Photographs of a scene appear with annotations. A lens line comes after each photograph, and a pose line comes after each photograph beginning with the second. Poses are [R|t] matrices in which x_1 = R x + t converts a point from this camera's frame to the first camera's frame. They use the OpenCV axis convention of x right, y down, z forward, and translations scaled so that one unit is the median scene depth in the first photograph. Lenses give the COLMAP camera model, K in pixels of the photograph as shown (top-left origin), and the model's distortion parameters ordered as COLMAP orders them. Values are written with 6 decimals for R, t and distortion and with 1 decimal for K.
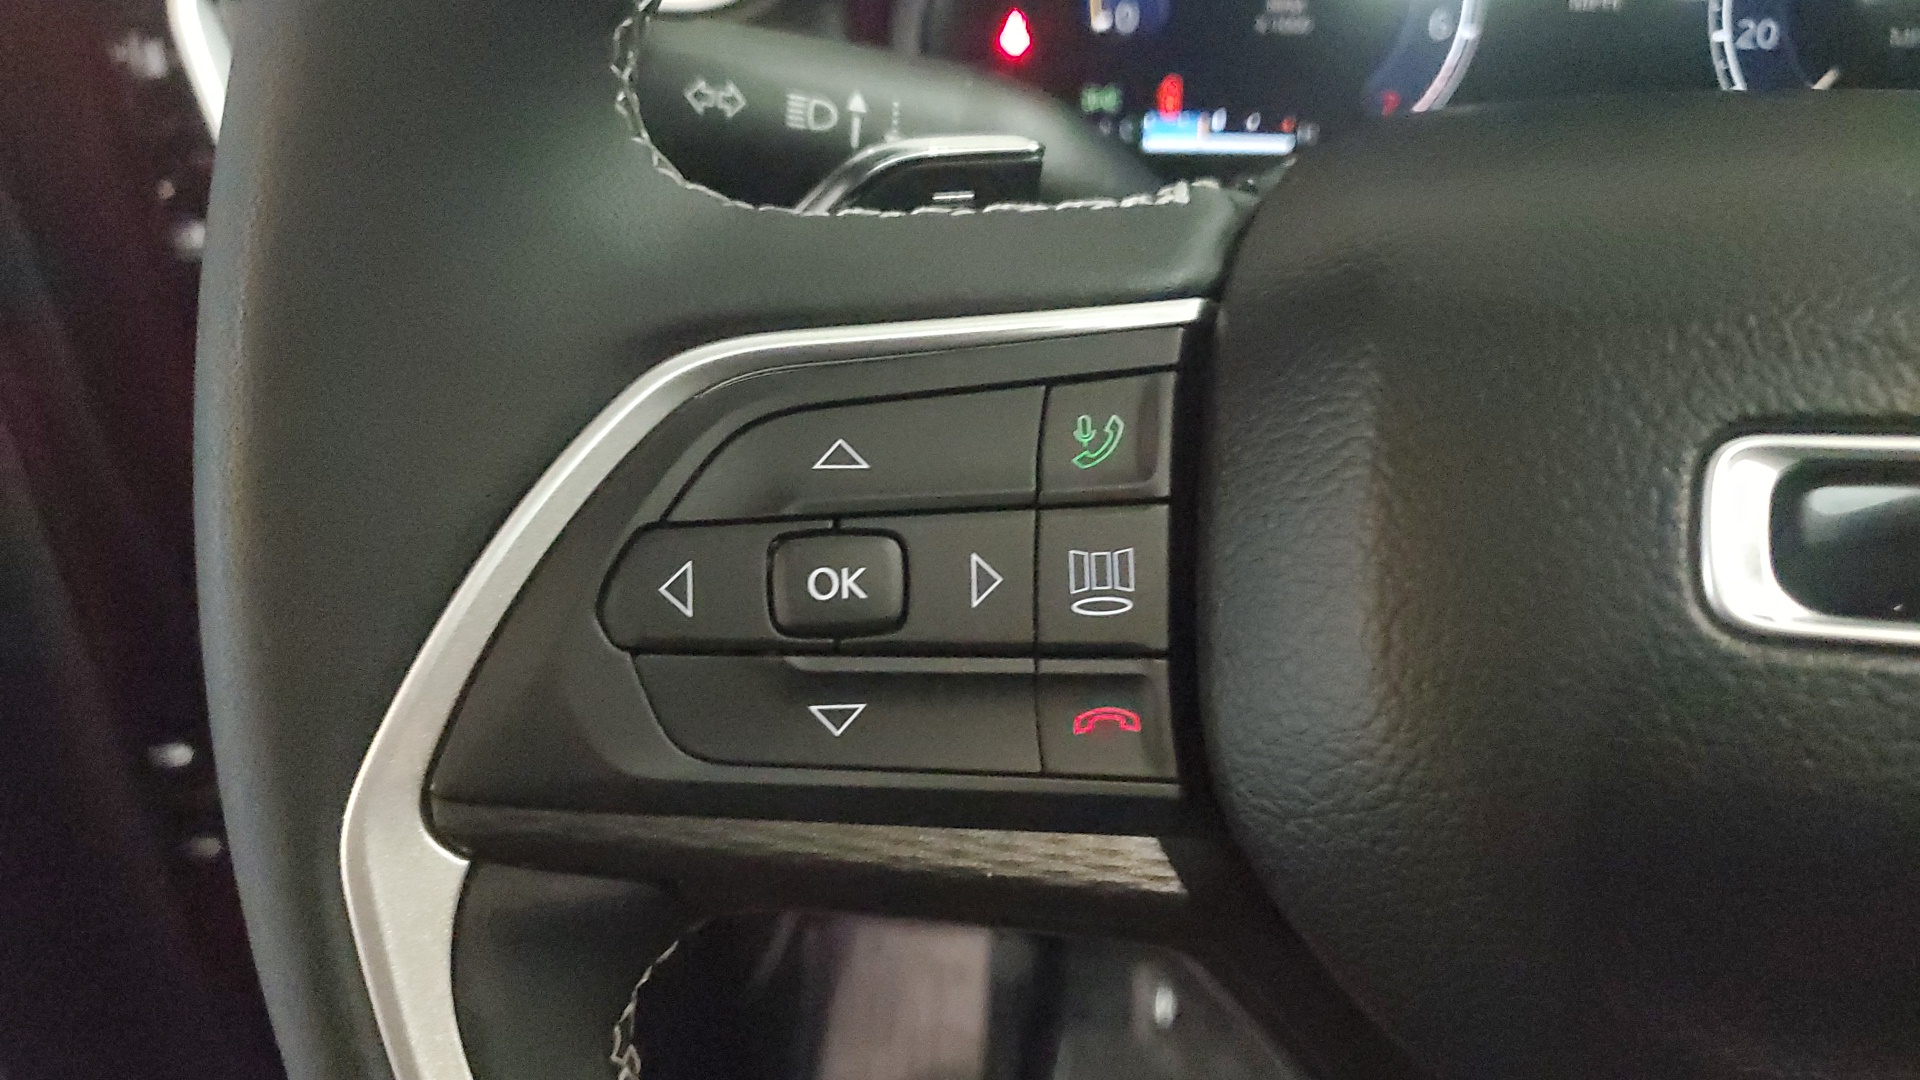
lens RADIAL K [[1553.0, 0, 1023.8], [0, 1553.0, 539.7], [0, 0, 1]] dist [0.068174, -0.001989]
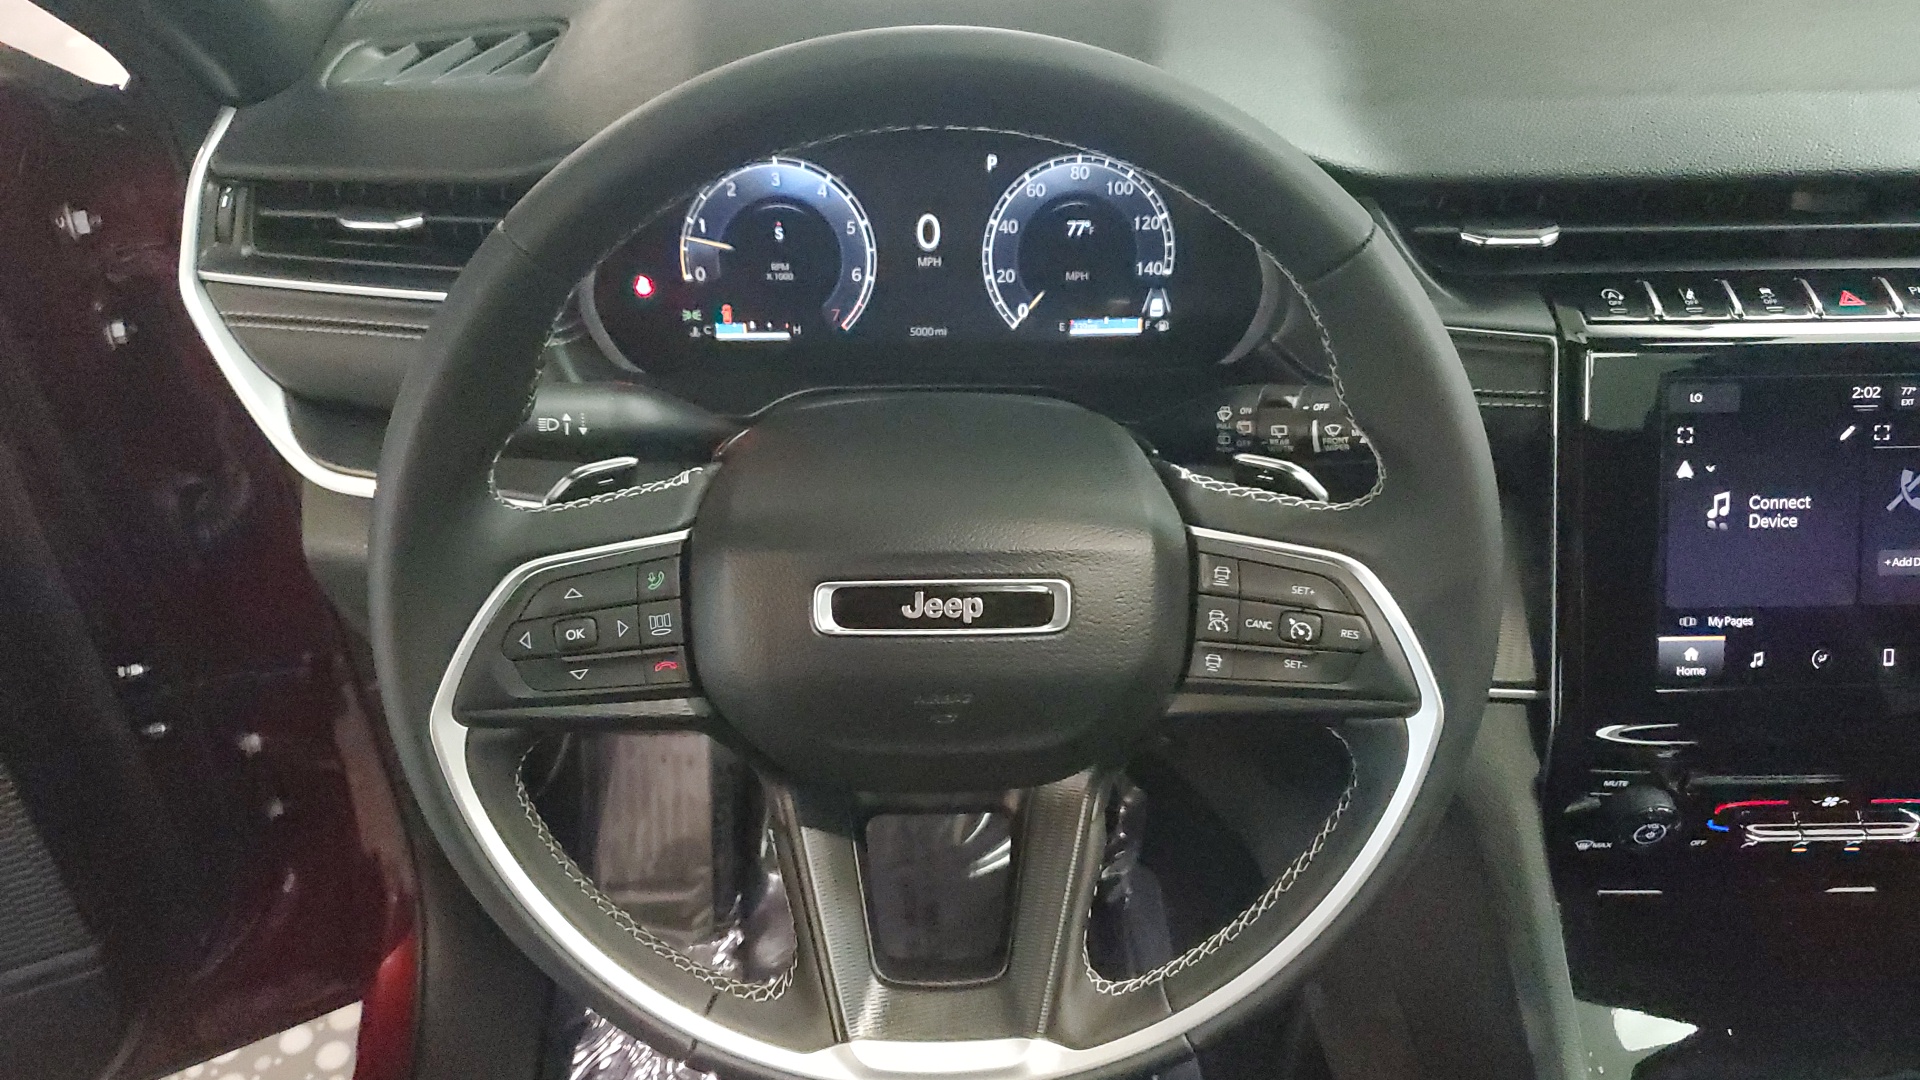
lens RADIAL K [[1501.6, 0, 963.9], [0, 1501.6, 553.9], [0, 0, 1]] dist [0.036324, -0.012362]
pose [[0.990196, -0.078310, 0.115672, 0.229987], [0.061258, 0.987643, 0.144250, -0.375334], [-0.125539, -0.135750, 0.982757, -1.497112]]
